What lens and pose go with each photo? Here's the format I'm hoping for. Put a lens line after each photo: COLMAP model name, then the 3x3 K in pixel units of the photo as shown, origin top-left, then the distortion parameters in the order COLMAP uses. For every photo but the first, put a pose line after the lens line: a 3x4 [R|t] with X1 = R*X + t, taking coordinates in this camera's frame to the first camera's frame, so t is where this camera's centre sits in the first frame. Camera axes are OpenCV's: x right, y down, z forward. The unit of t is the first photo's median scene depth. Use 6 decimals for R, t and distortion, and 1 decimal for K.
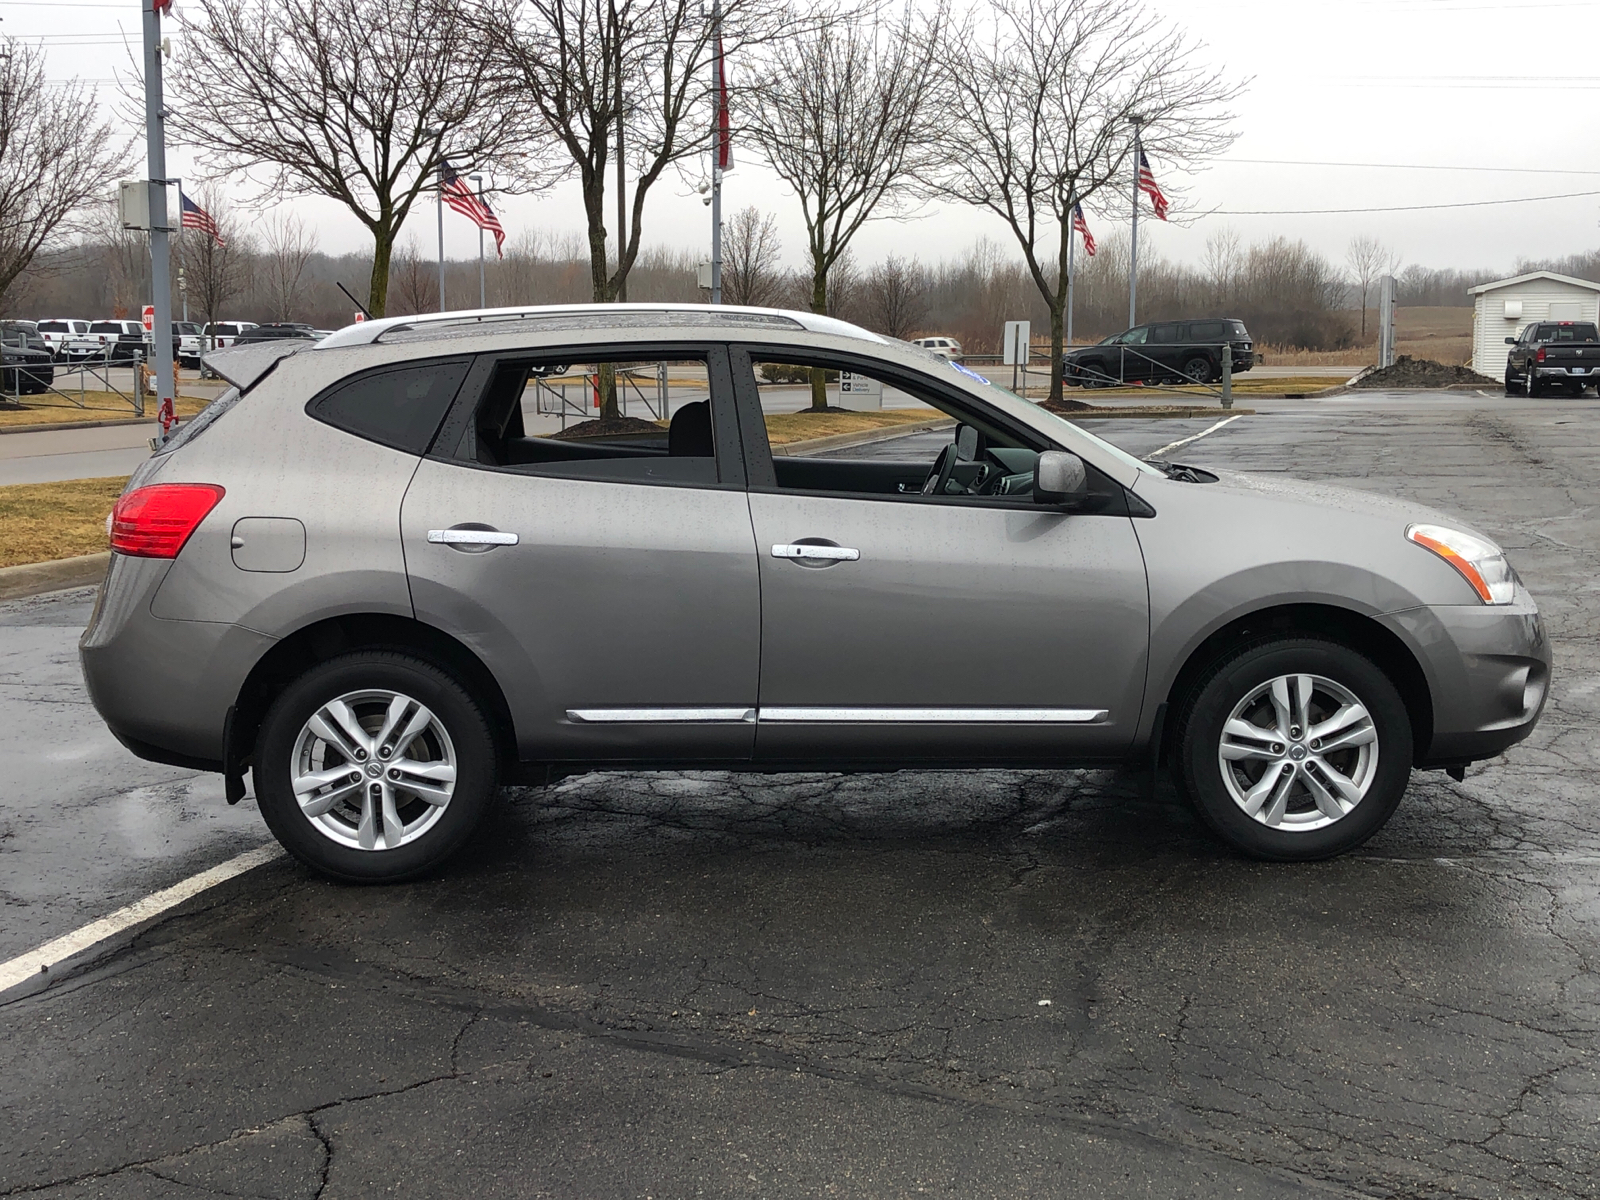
lens RADIAL K [[2003.0, 0, 803.8], [0, 2003.0, 604.4], [0, 0, 1]] dist [0.044197, 0.000000]
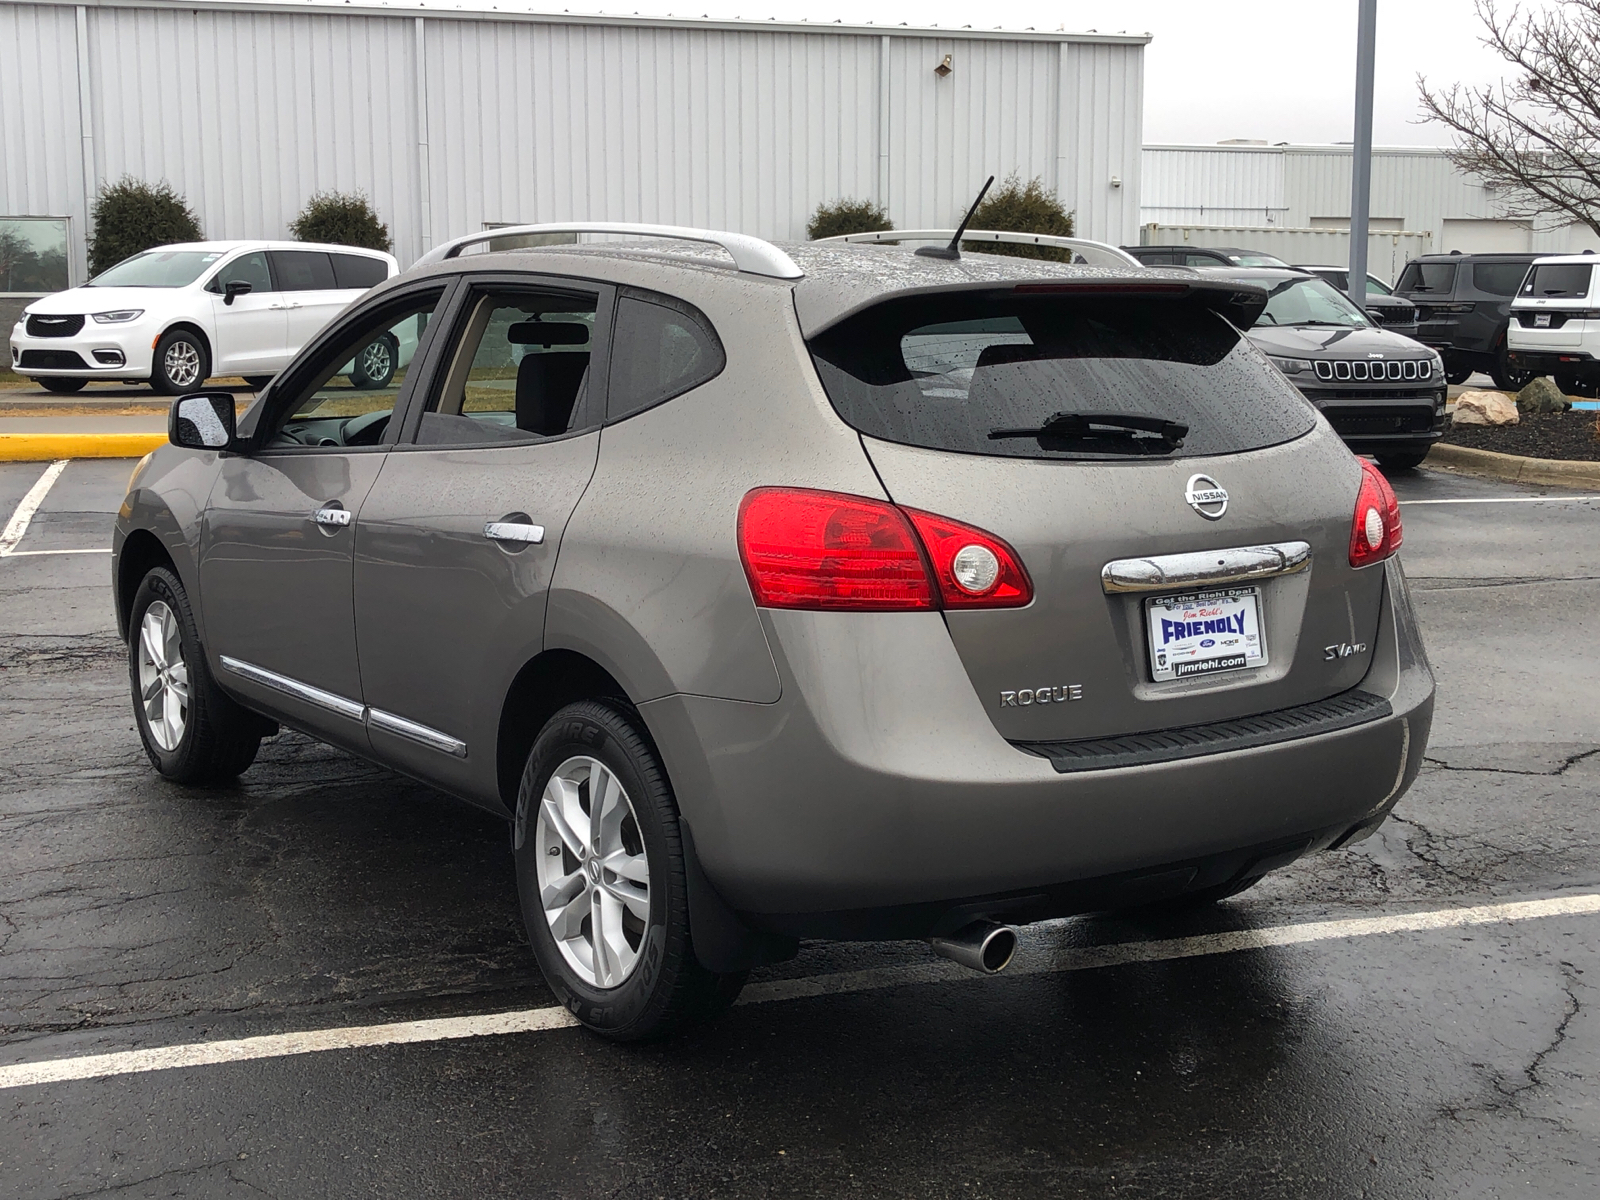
lens RADIAL K [[2003.0, 0, 808.2], [0, 2003.0, 609.5], [0, 0, 1]] dist [0.044197, 0.000000]
pose [[-0.536204, -0.122444, 0.835160, -0.828619], [0.120388, 0.968214, 0.219245, -0.189389], [-0.835459, 0.218103, -0.504420, 1.532279]]
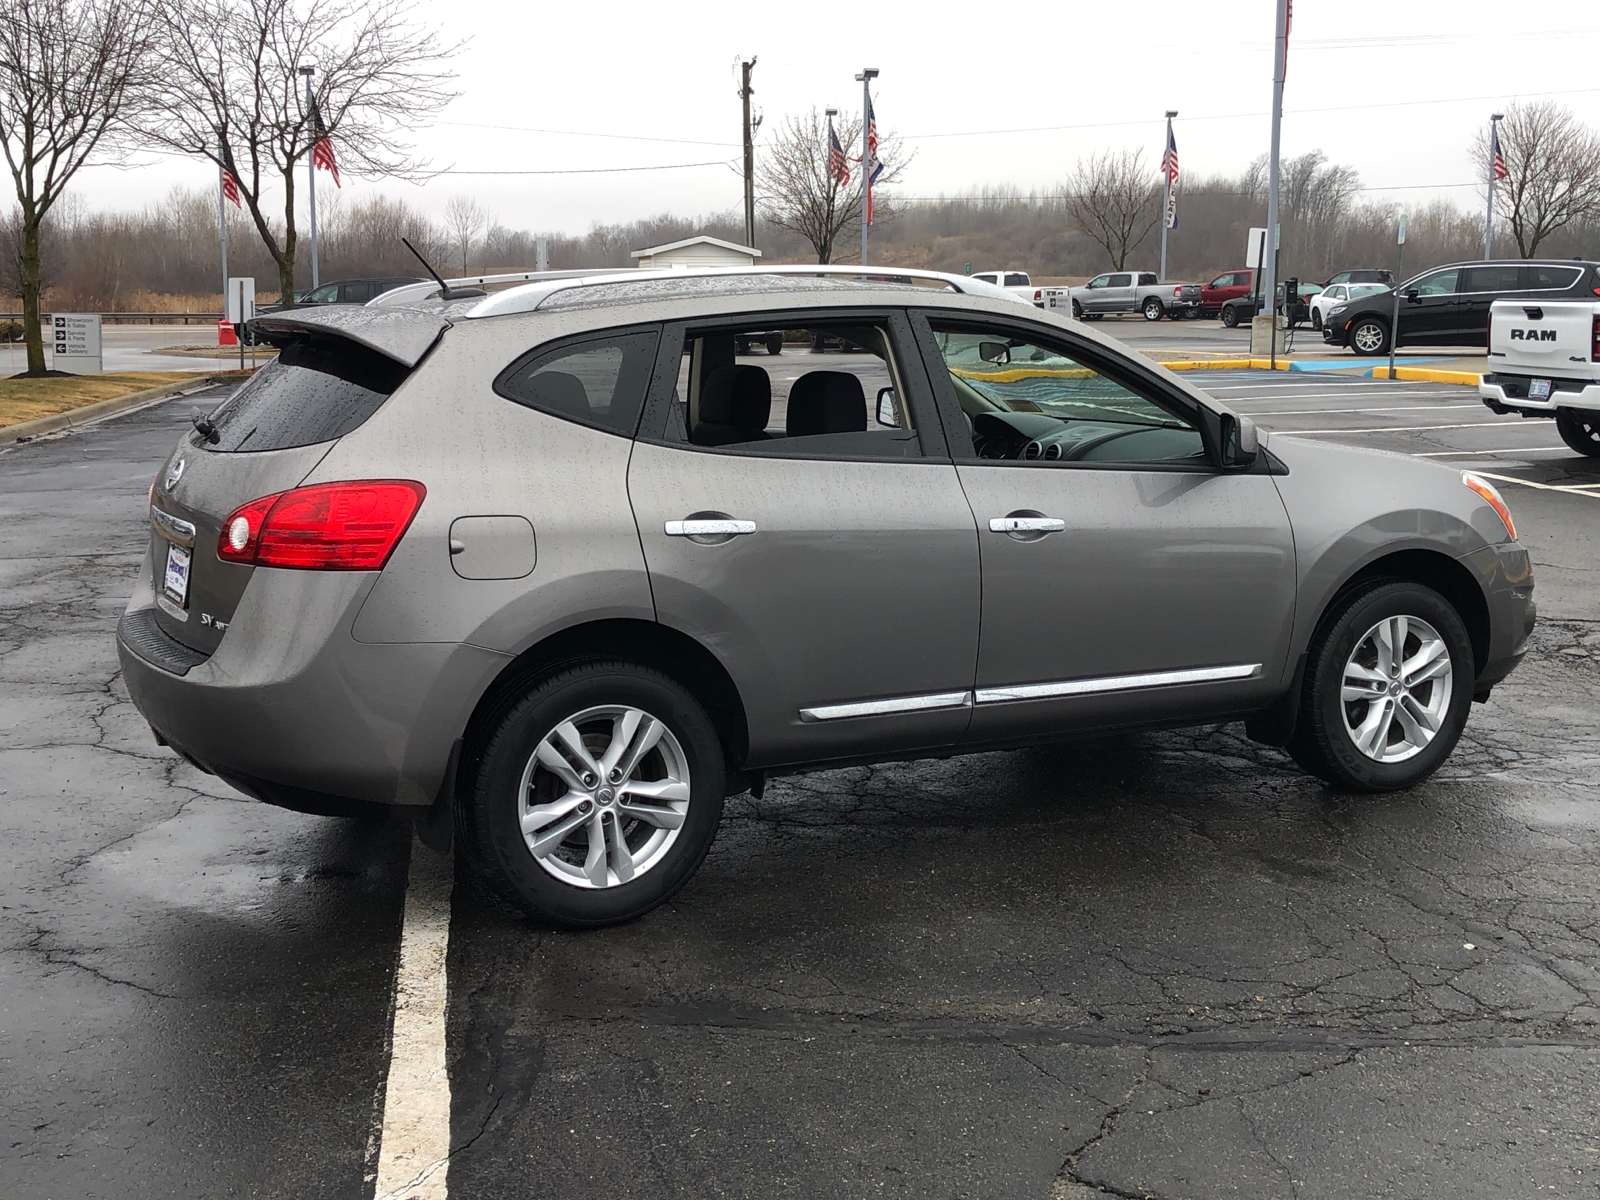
lens RADIAL K [[2003.0, 0, 792.0], [0, 2003.0, 587.5], [0, 0, 1]] dist [0.044197, 0.000000]
pose [[0.901430, -0.062763, 0.428351, -0.499611], [0.057472, 0.998027, 0.025290, -0.025996], [-0.429093, 0.001821, 0.903258, 0.168890]]
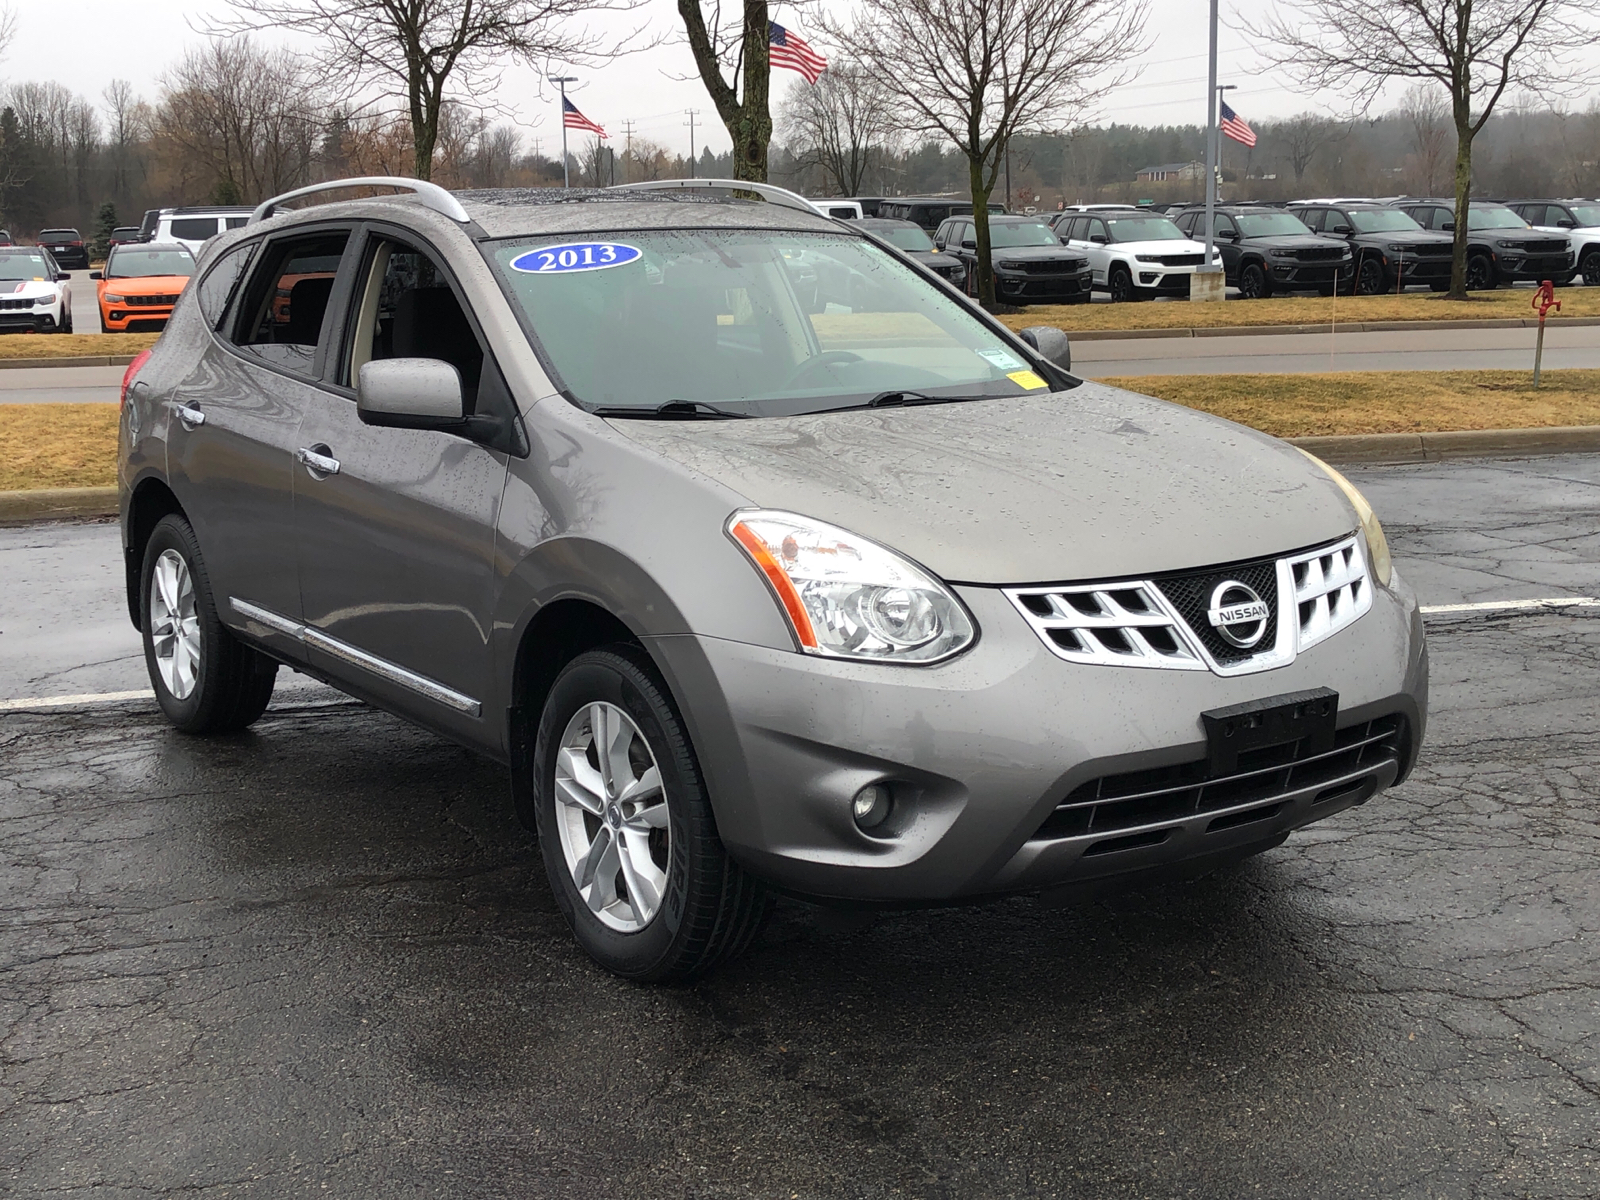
lens RADIAL K [[2003.0, 0, 805.1], [0, 2003.0, 599.2], [0, 0, 1]] dist [0.044197, 0.000000]
pose [[0.540039, 0.148490, -0.828438, 0.839567], [-0.101519, 0.988619, 0.111023, -0.083204], [0.835495, 0.024146, 0.548967, 0.673823]]
